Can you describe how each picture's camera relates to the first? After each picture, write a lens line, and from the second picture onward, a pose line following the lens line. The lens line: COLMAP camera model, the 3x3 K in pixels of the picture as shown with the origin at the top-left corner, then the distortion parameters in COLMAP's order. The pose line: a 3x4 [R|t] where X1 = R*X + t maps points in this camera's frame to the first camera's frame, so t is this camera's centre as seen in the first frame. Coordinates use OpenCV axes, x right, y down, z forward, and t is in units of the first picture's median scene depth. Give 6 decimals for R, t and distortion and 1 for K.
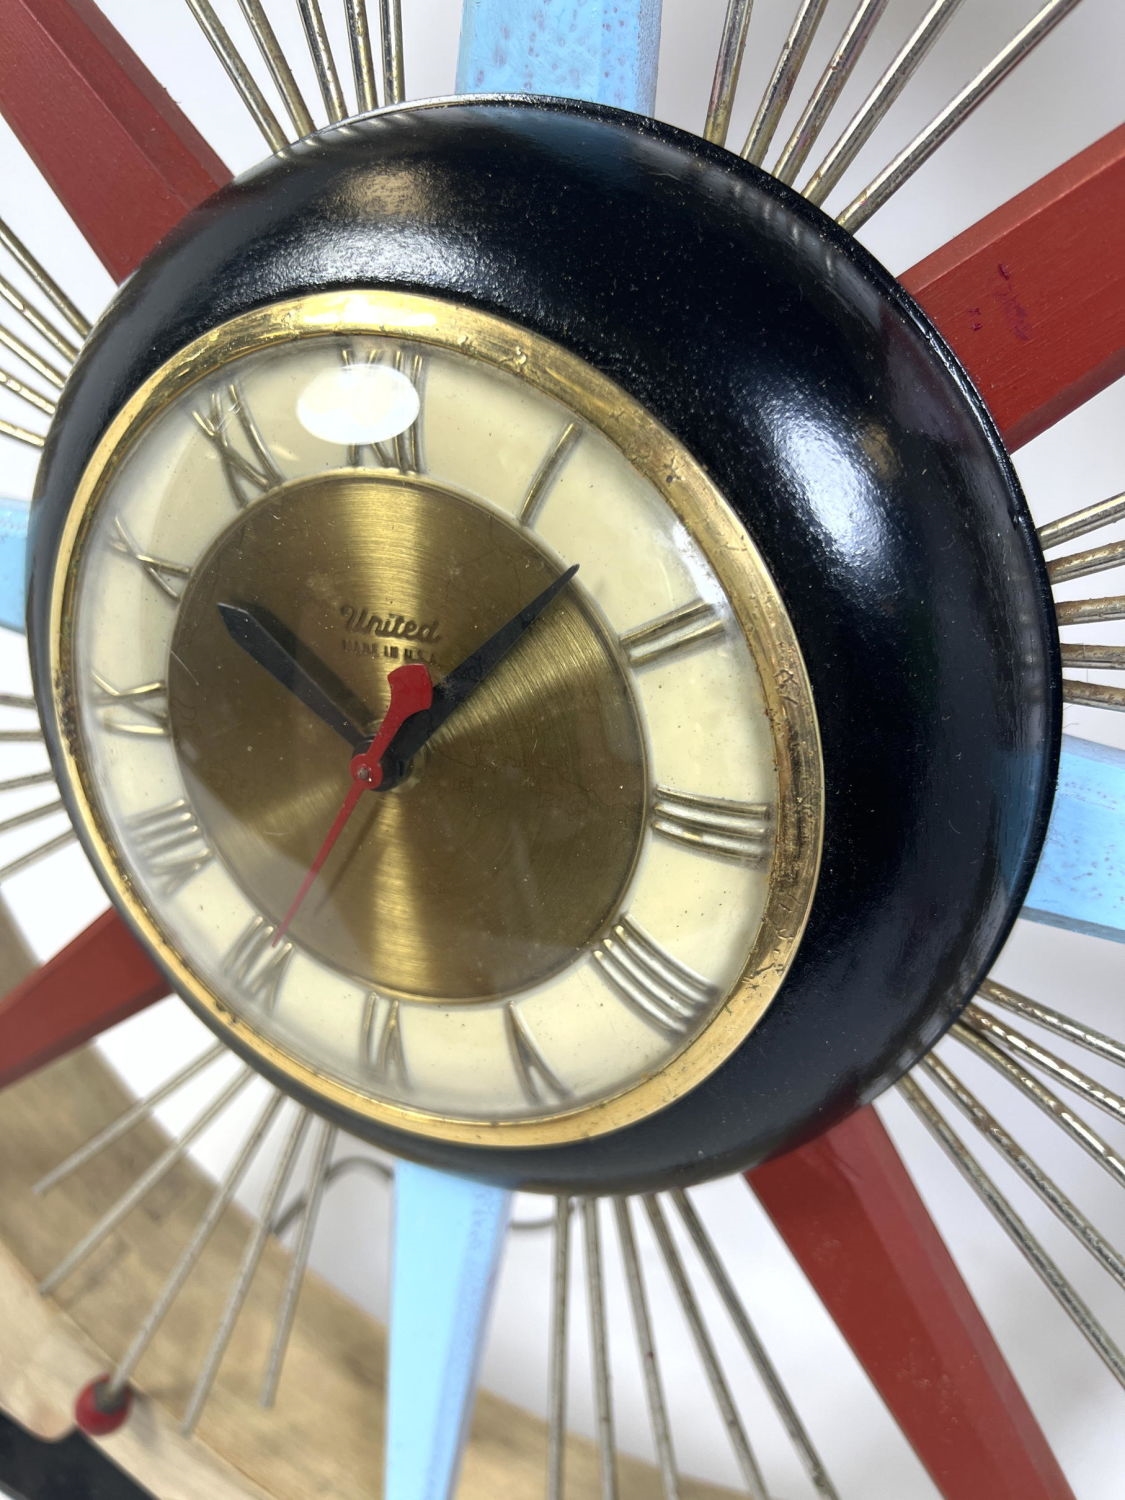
lens RADIAL K [[1202.9, 0, 562.5], [0, 1202.9, 750.0], [0, 0, 1]] dist [0.008094, -0.004368]
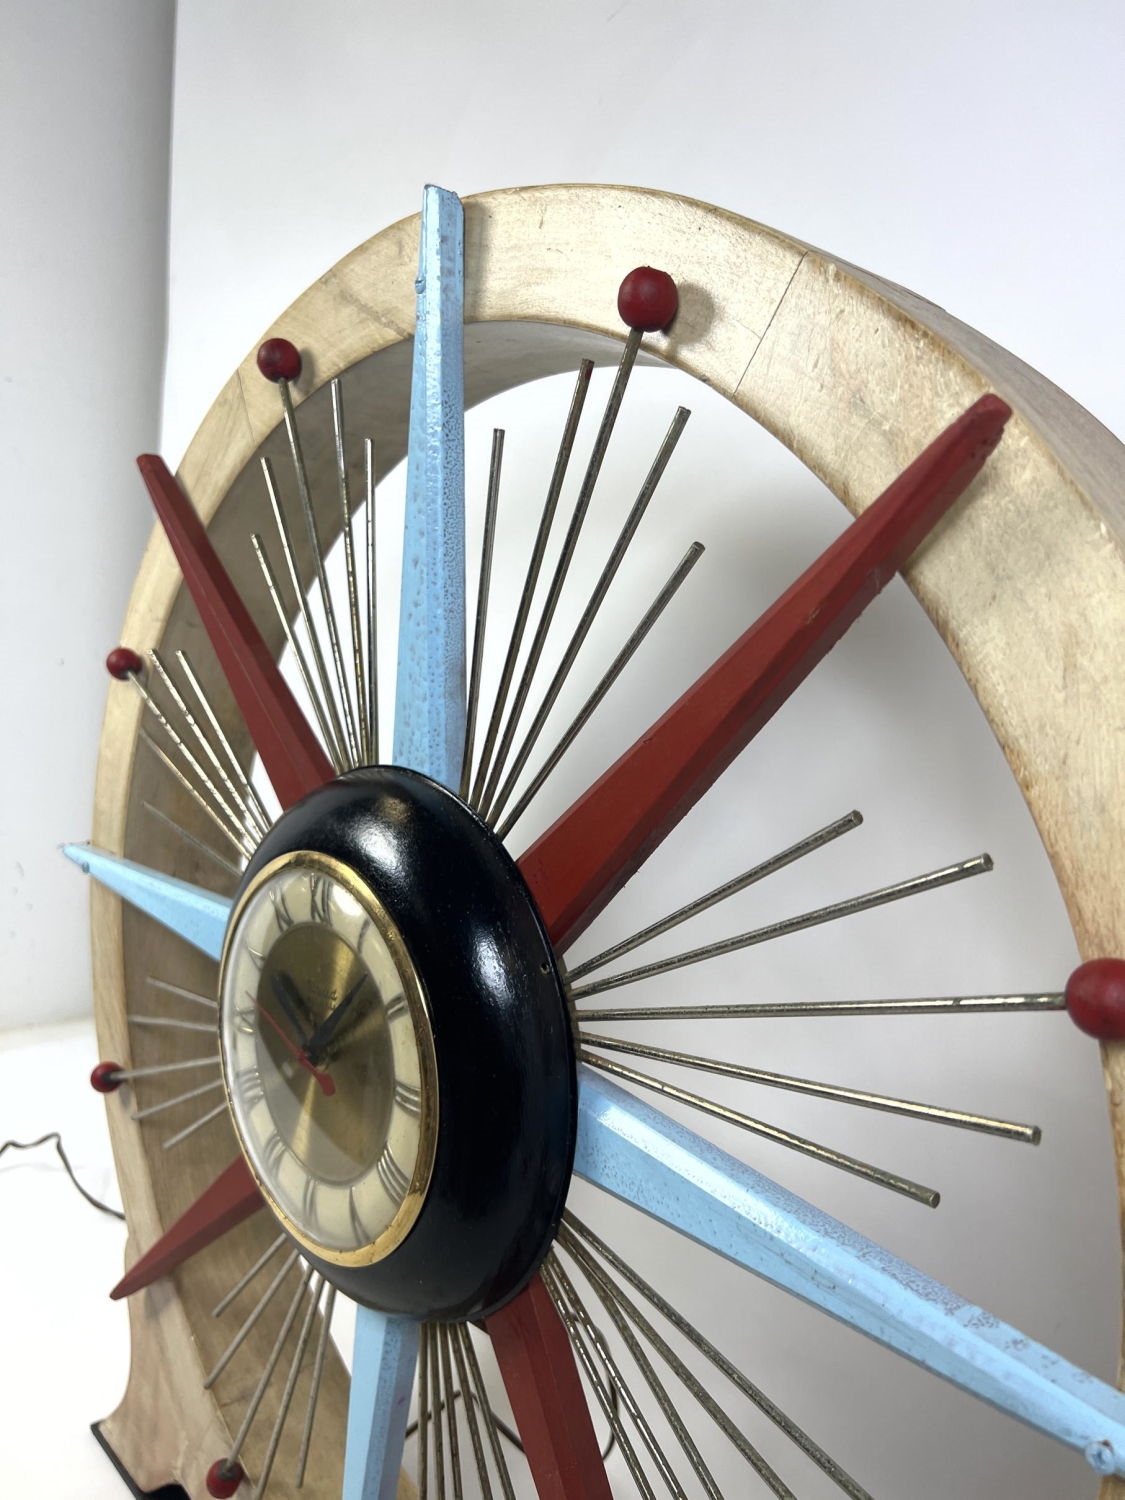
lens RADIAL K [[1202.9, 0, 562.5], [0, 1202.9, 750.0], [0, 0, 1]] dist [0.008094, -0.004368]
pose [[0.922608, 0.022862, -0.385062, 1.124432], [-0.137223, 0.952394, -0.272241, 0.018306], [0.360506, 0.304011, 0.881823, -0.947330]]
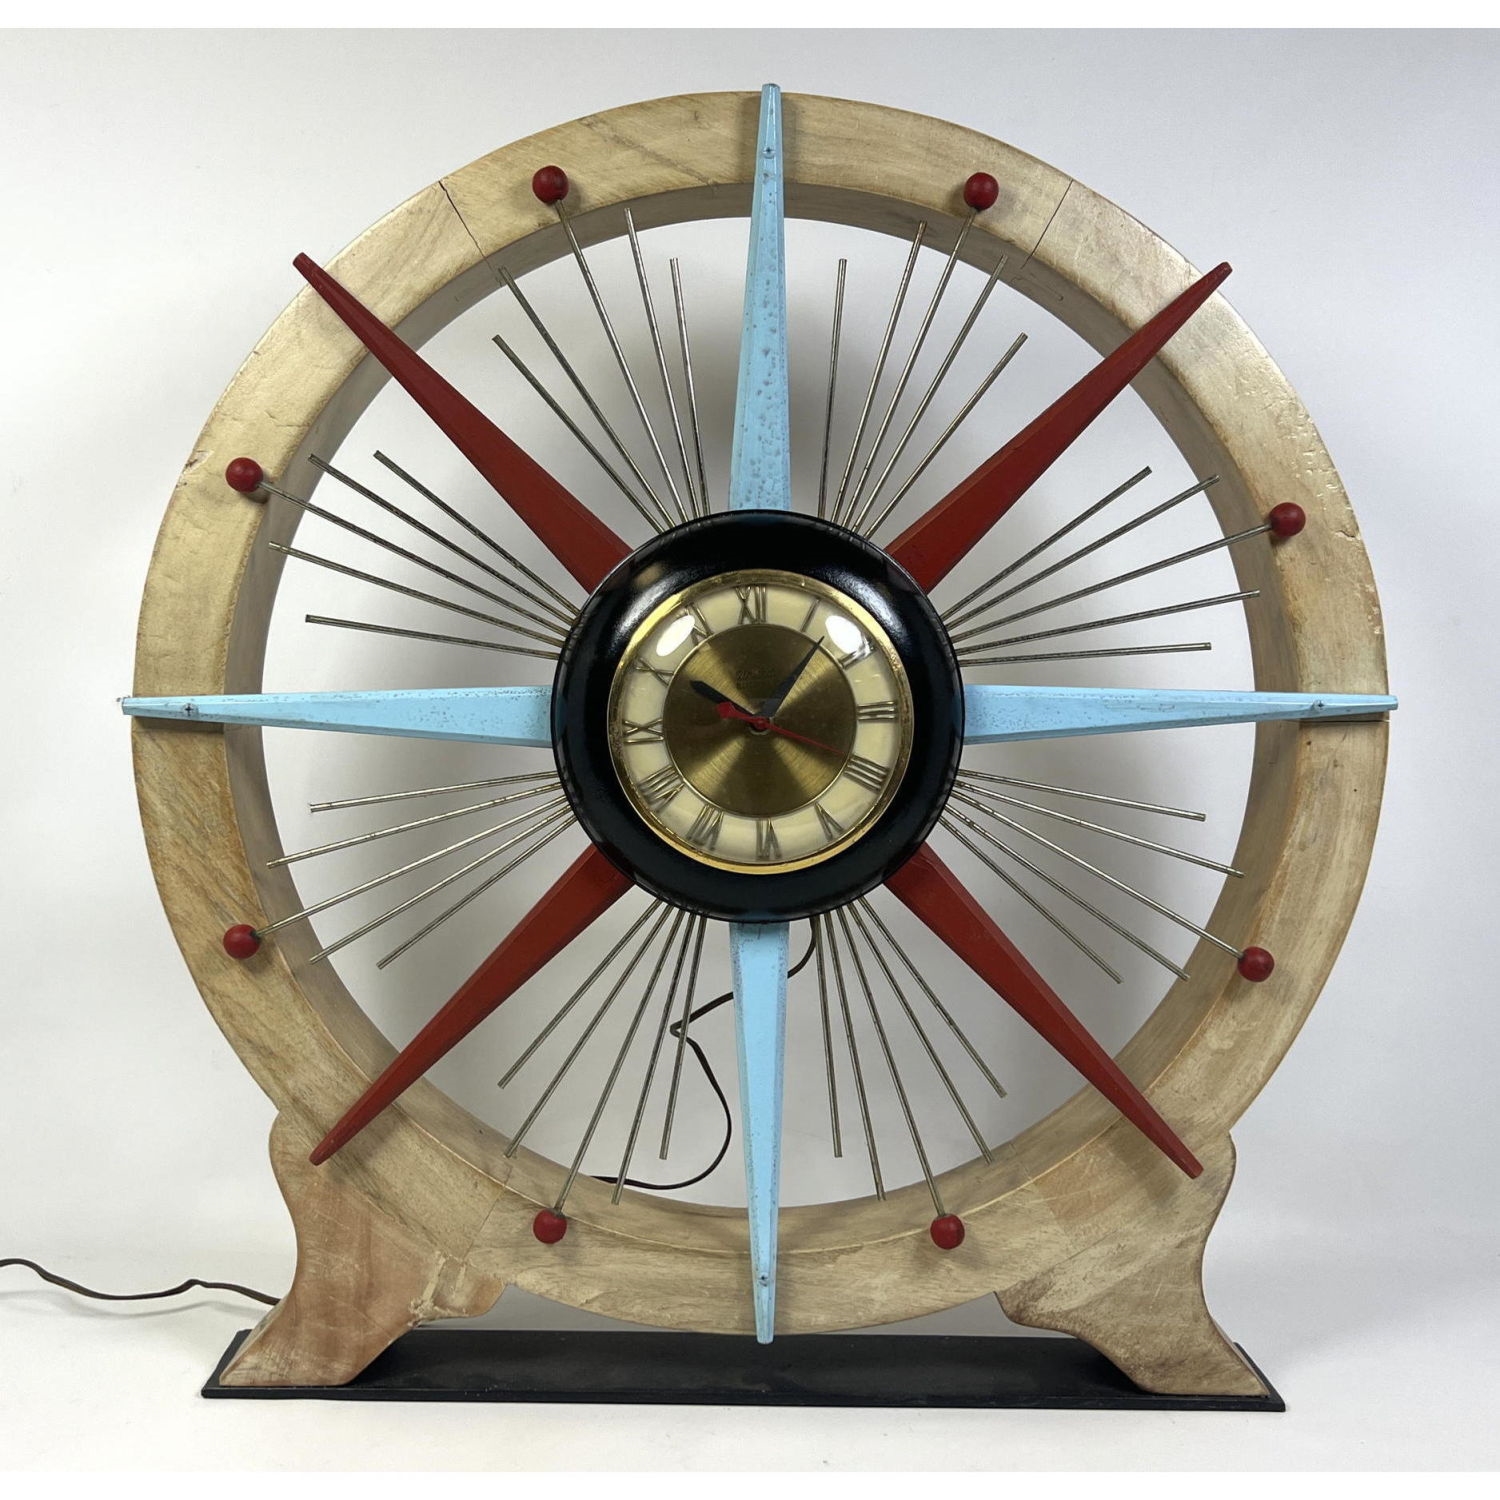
lens RADIAL K [[1552.7, 0, 870.5], [0, 1552.7, 749.5], [0, 0, 1]] dist [0.001330, -0.007130]
pose [[0.878115, -0.150553, 0.454146, -1.670949], [0.267735, 0.941293, -0.205633, 0.936090], [-0.396526, 0.302160, 0.866872, -2.384144]]
